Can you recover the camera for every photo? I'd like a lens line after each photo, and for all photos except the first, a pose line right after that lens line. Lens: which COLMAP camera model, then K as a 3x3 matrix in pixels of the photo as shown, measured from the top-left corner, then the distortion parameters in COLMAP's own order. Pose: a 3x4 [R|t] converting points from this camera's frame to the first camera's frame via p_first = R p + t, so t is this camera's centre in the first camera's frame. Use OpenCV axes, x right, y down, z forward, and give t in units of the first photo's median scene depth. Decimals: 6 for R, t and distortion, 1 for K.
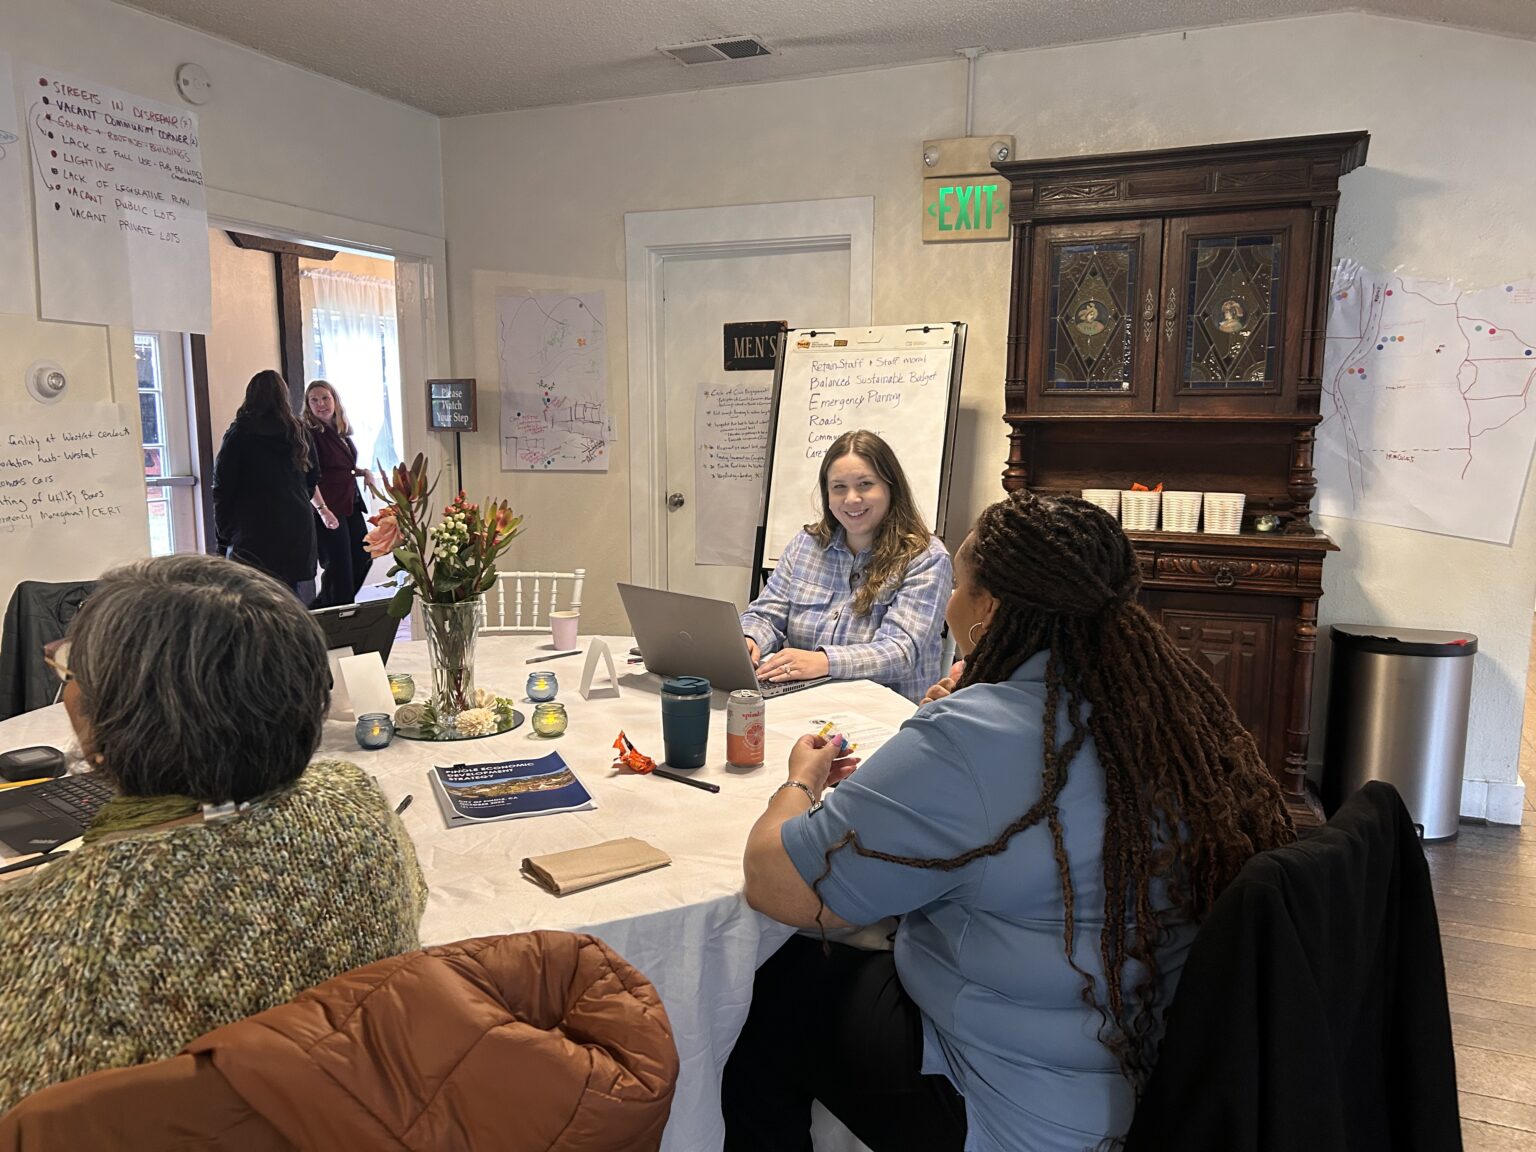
lens RADIAL K [[1146.7, 0, 764.1], [0, 1146.7, 575.6], [0, 0, 1]] dist [0.048611, -0.041048]
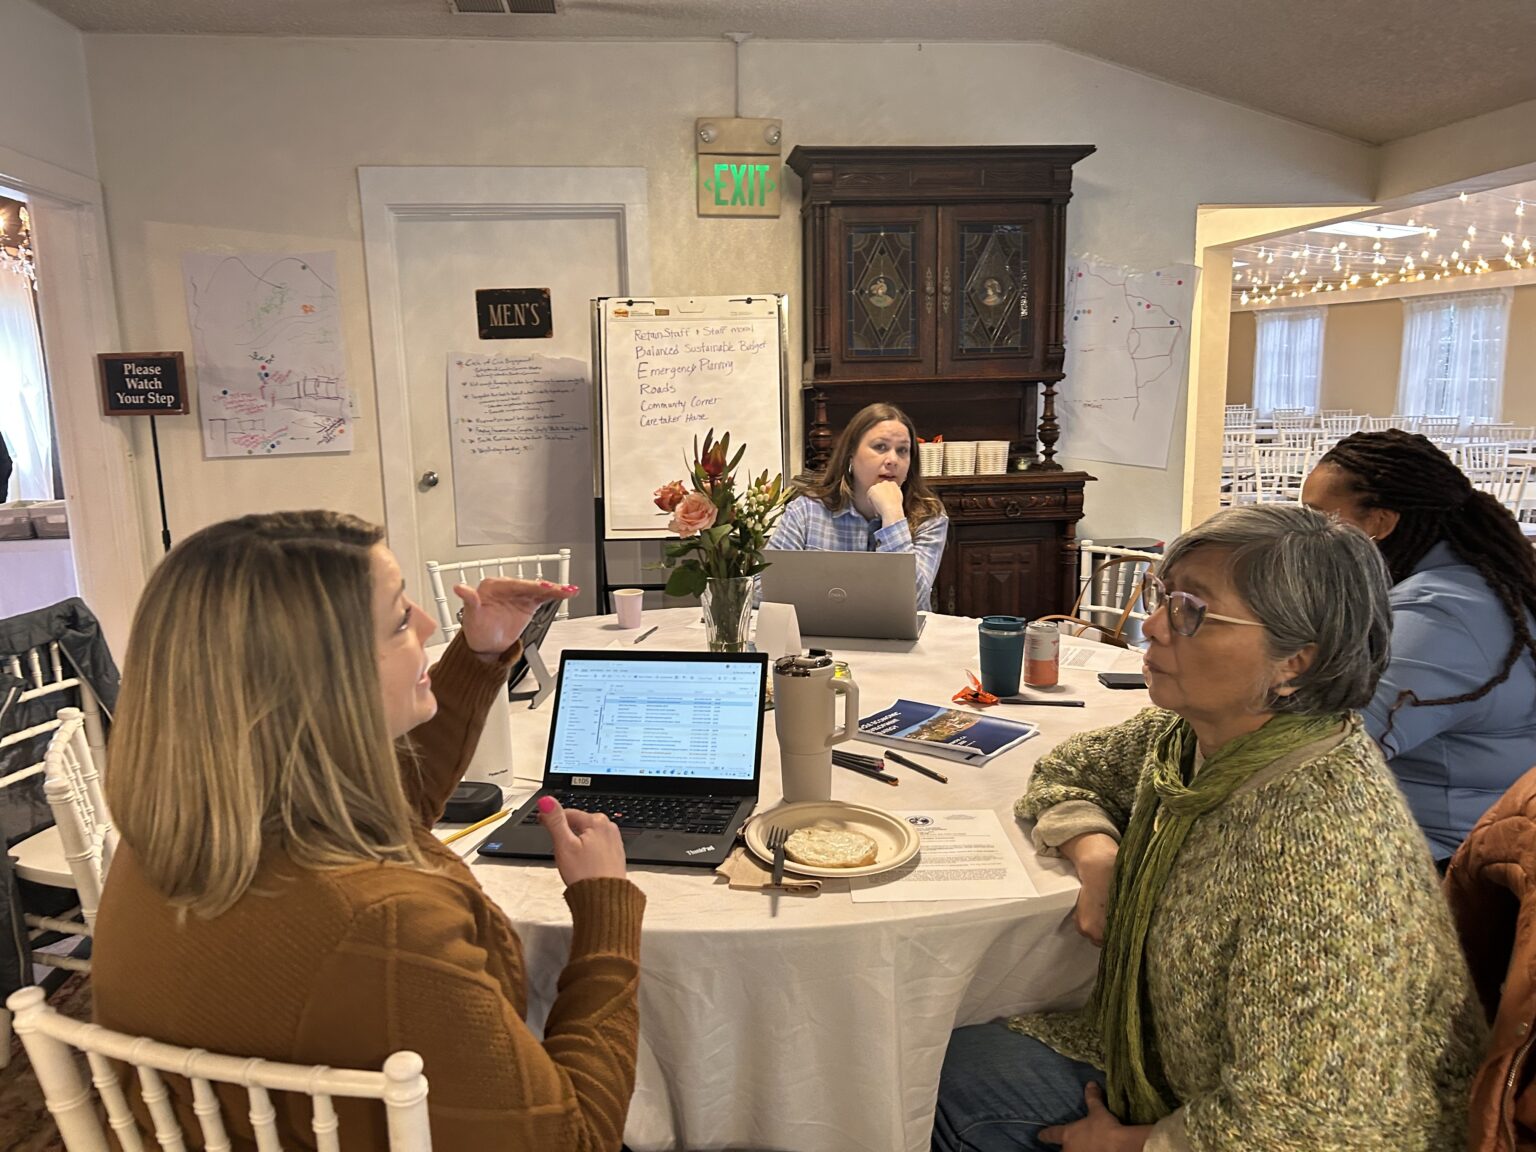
lens RADIAL K [[1146.7, 0, 771.2], [0, 1146.7, 578.7], [0, 0, 1]] dist [0.048611, -0.041048]
pose [[0.876384, -0.106041, 0.469794, -0.347297], [0.091292, 0.994351, 0.054141, -0.012975], [-0.472882, -0.004560, 0.881114, 0.049043]]
